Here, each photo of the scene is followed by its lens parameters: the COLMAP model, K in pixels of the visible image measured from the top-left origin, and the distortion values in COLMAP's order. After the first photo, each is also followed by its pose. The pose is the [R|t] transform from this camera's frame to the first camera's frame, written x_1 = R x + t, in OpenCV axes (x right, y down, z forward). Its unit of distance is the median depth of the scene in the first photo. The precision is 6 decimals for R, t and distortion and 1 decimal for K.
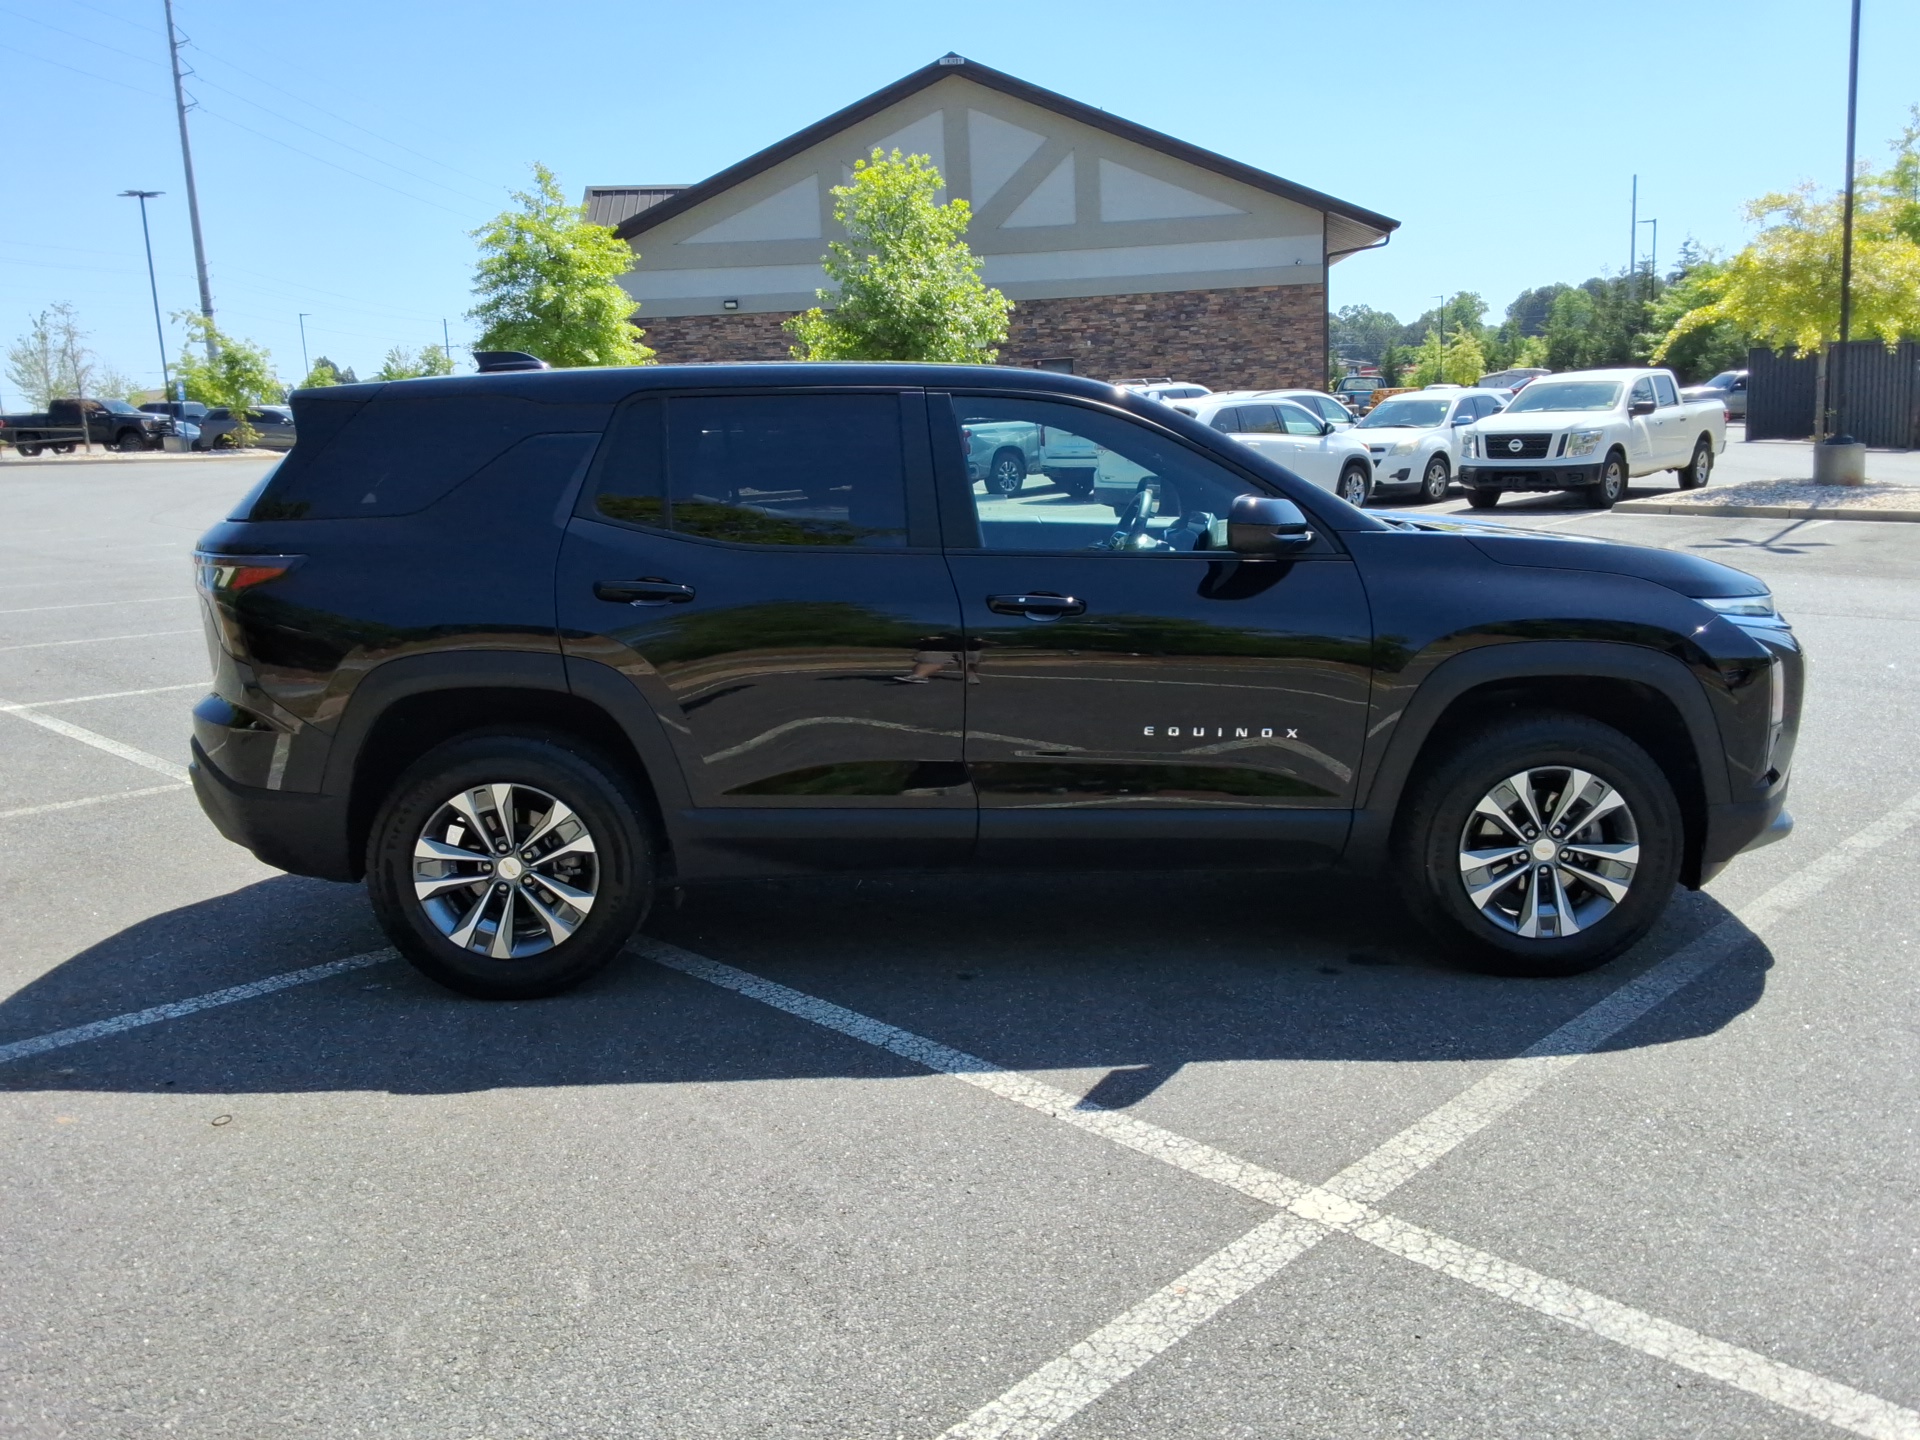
lens RADIAL K [[1533.3, 0, 976.1], [0, 1533.3, 715.7], [0, 0, 1]] dist [0.113347, -0.177568]
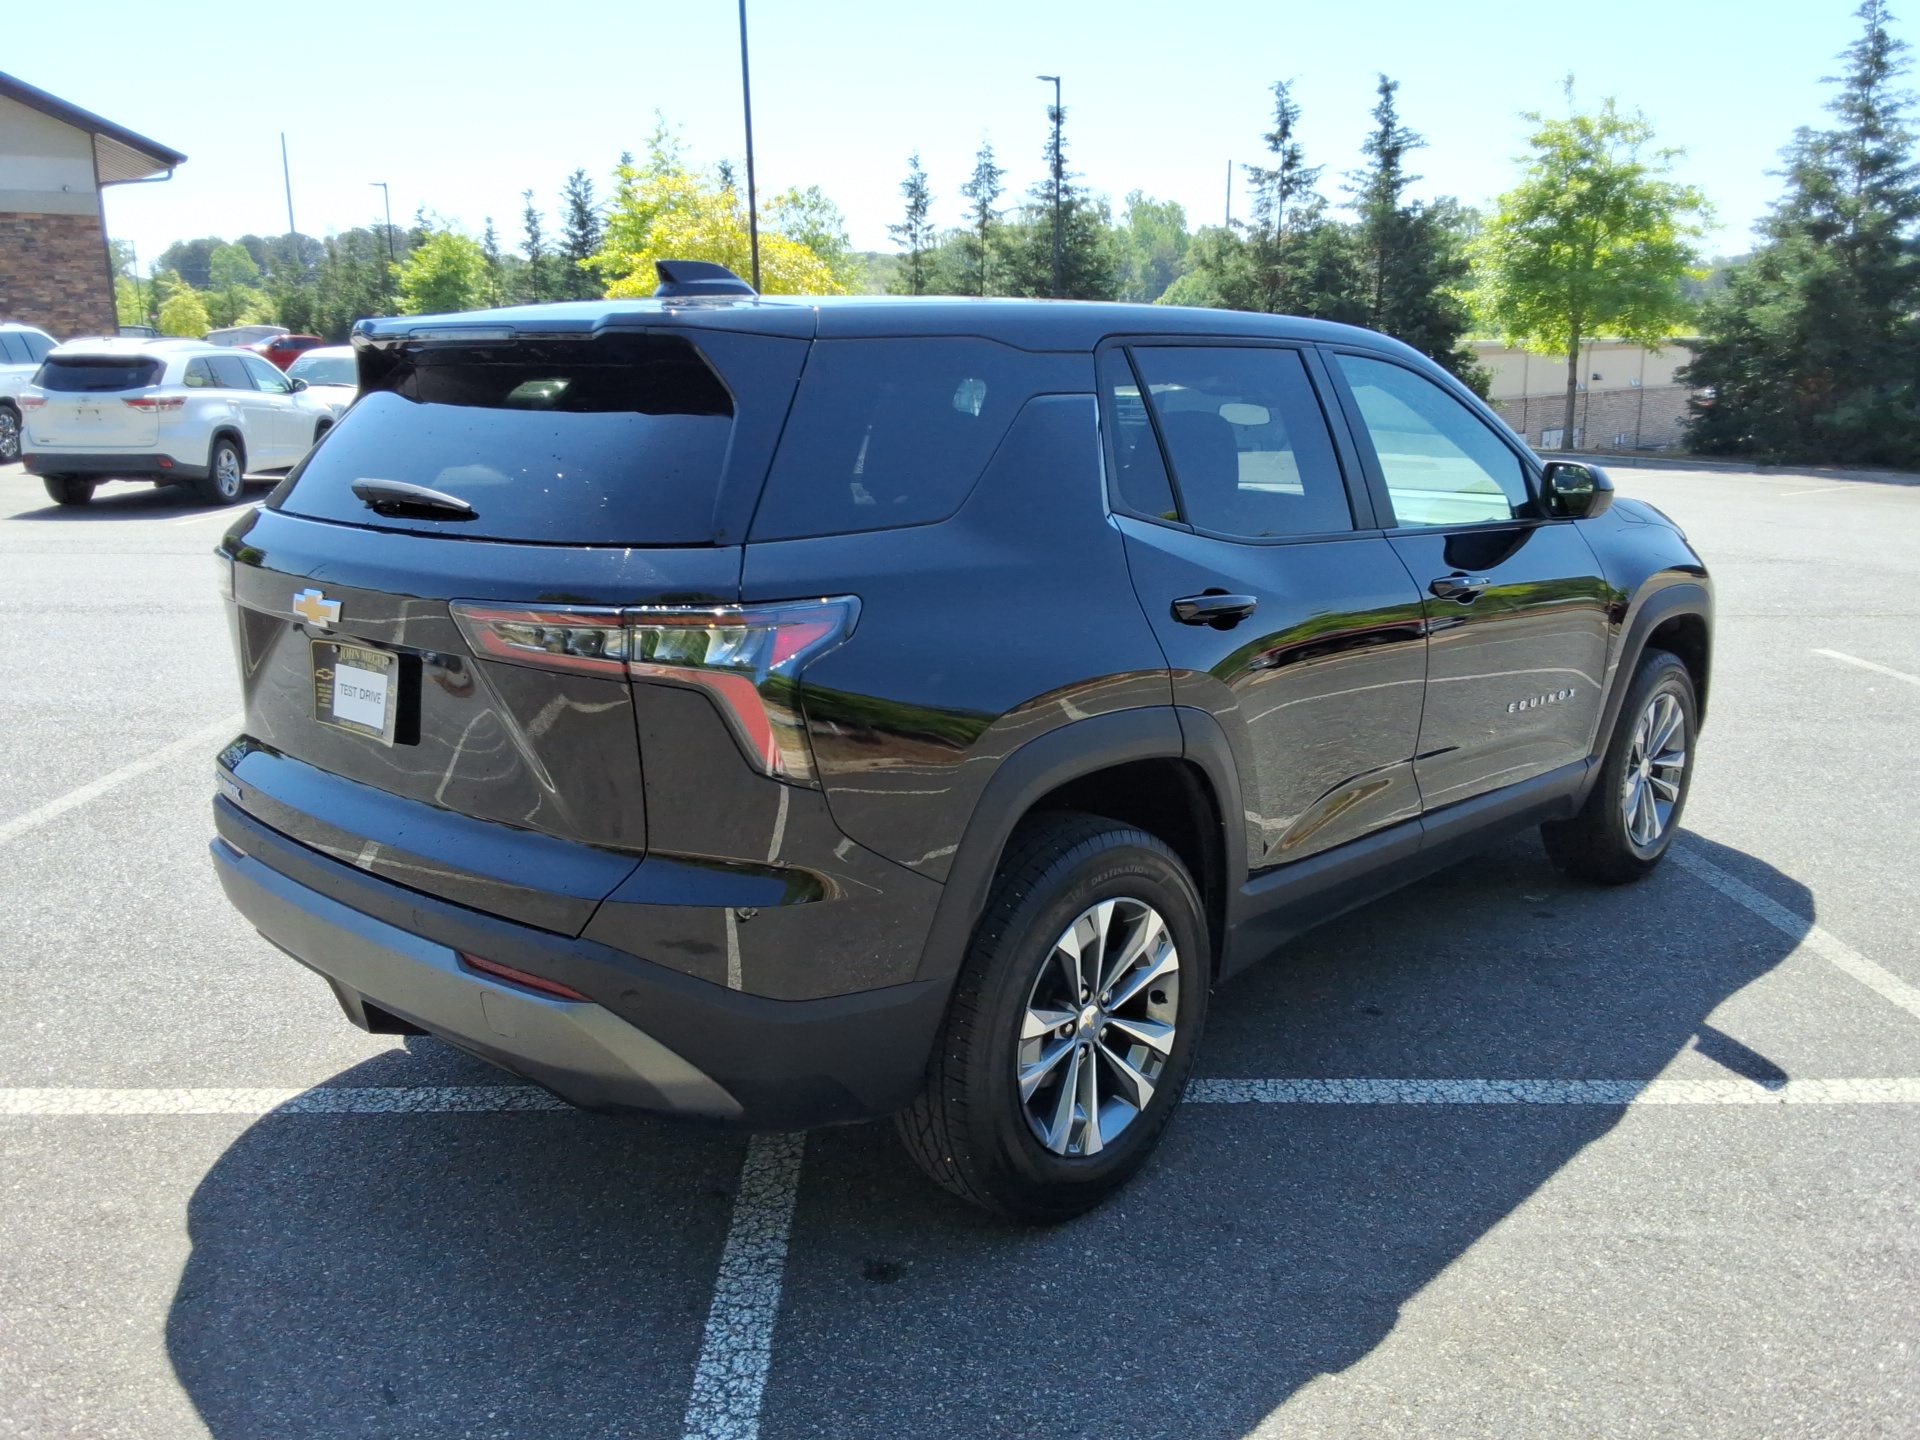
lens RADIAL K [[1537.0, 0, 971.4], [0, 1537.0, 719.6], [0, 0, 1]] dist [0.085085, -0.124626]
pose [[0.703113, -0.132723, 0.698582, -0.773105], [0.114965, 0.990719, 0.072516, -0.087483], [-0.701723, 0.029326, 0.711846, 0.526299]]
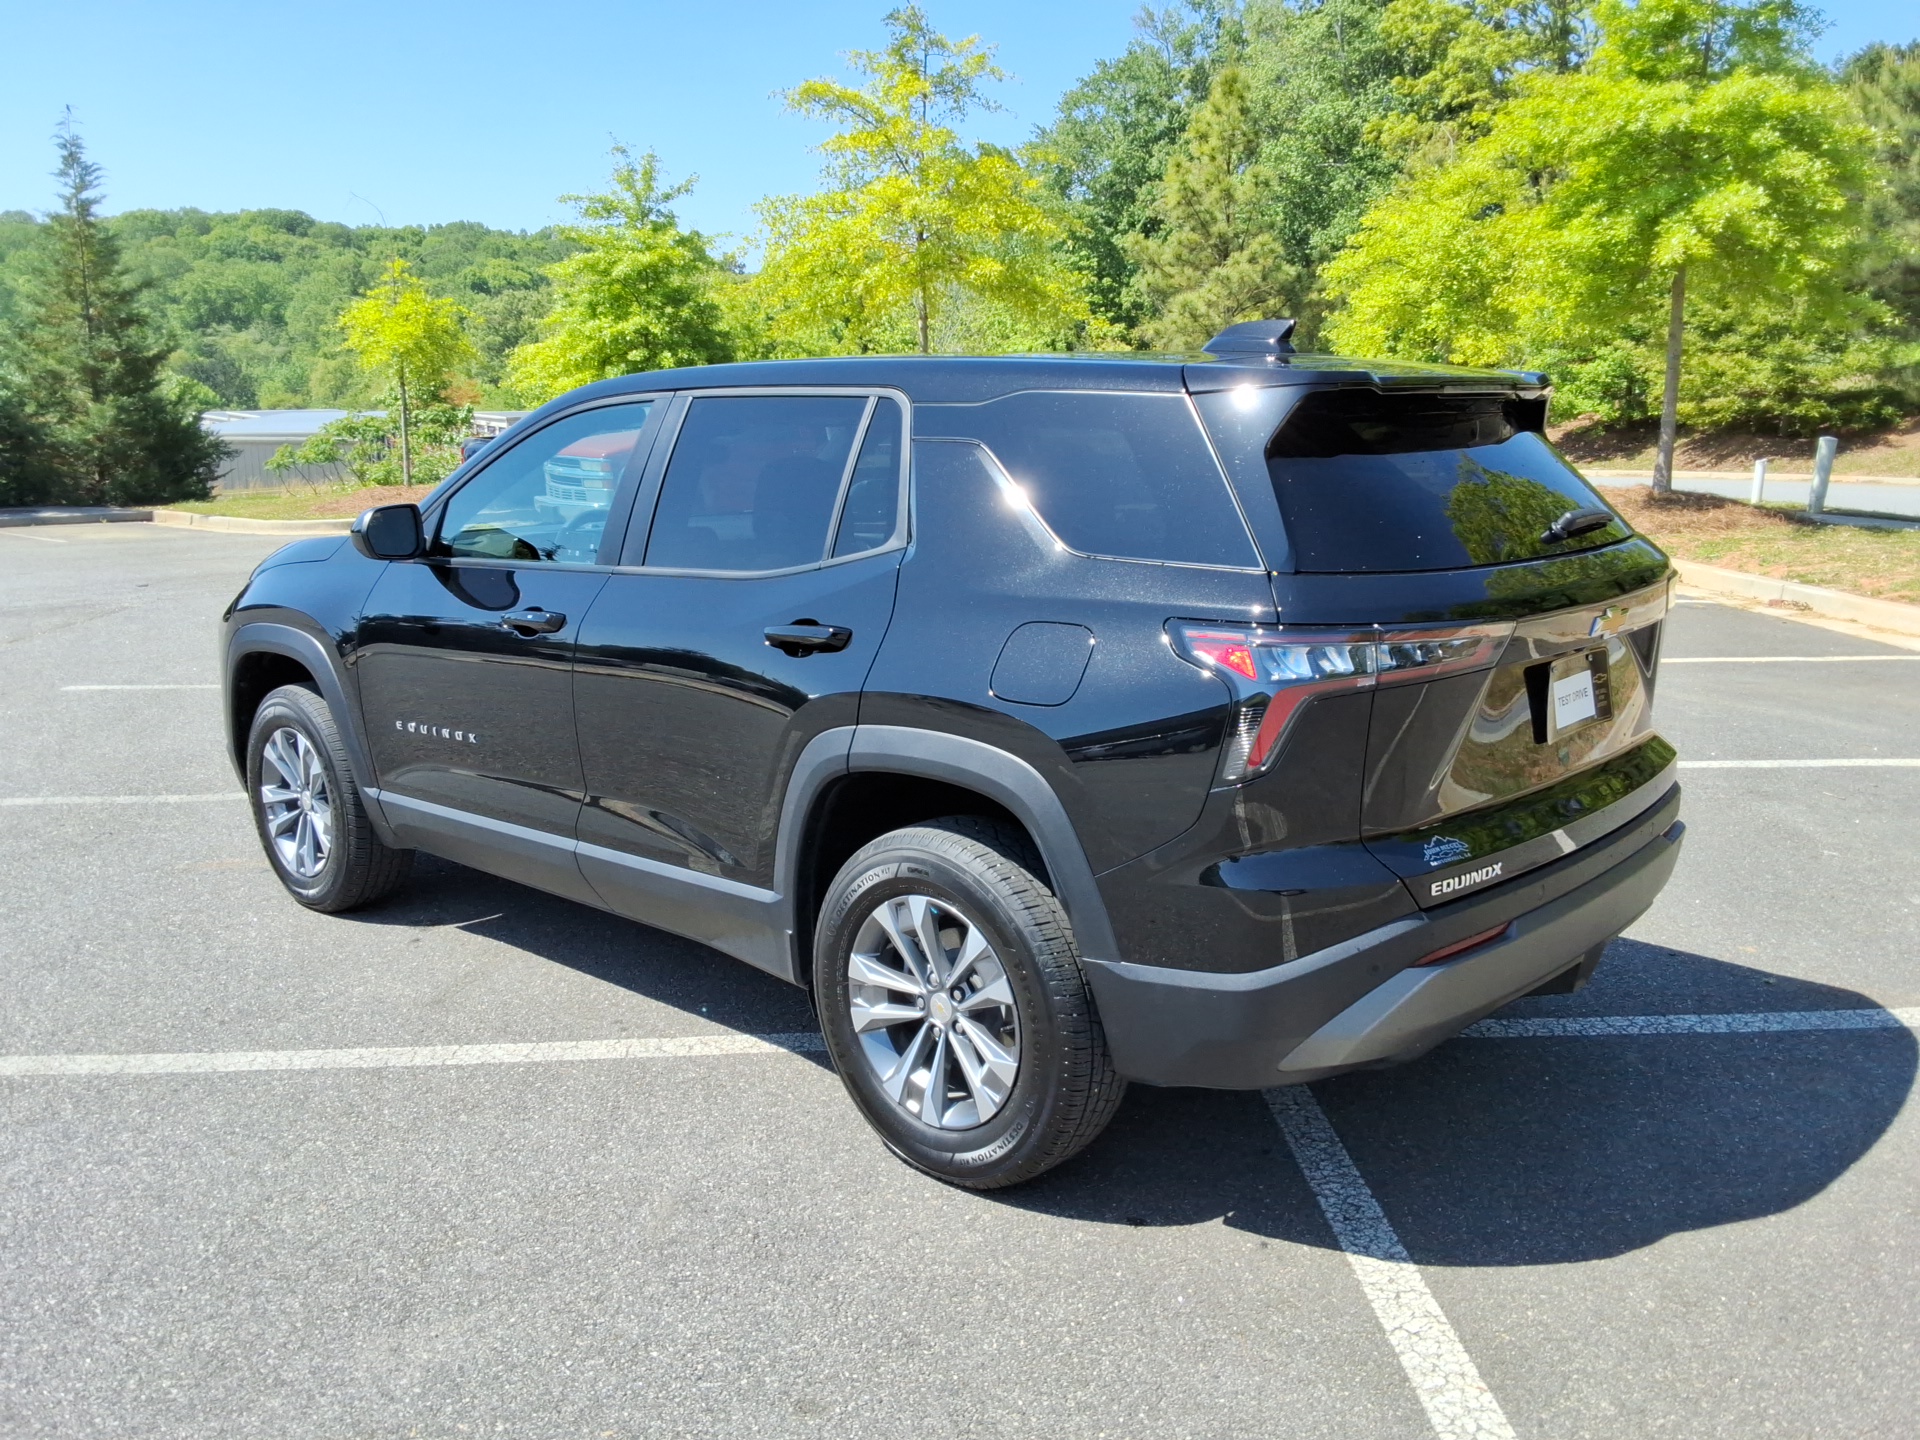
lens RADIAL K [[1553.2, 0, 981.2], [0, 1553.2, 697.1], [0, 0, 1]] dist [0.100828, -0.161062]
pose [[-0.720841, -0.104354, 0.685199, -0.809920], [0.147739, 0.942747, 0.299002, -0.335685], [-0.677171, 0.316763, -0.664154, 1.804724]]
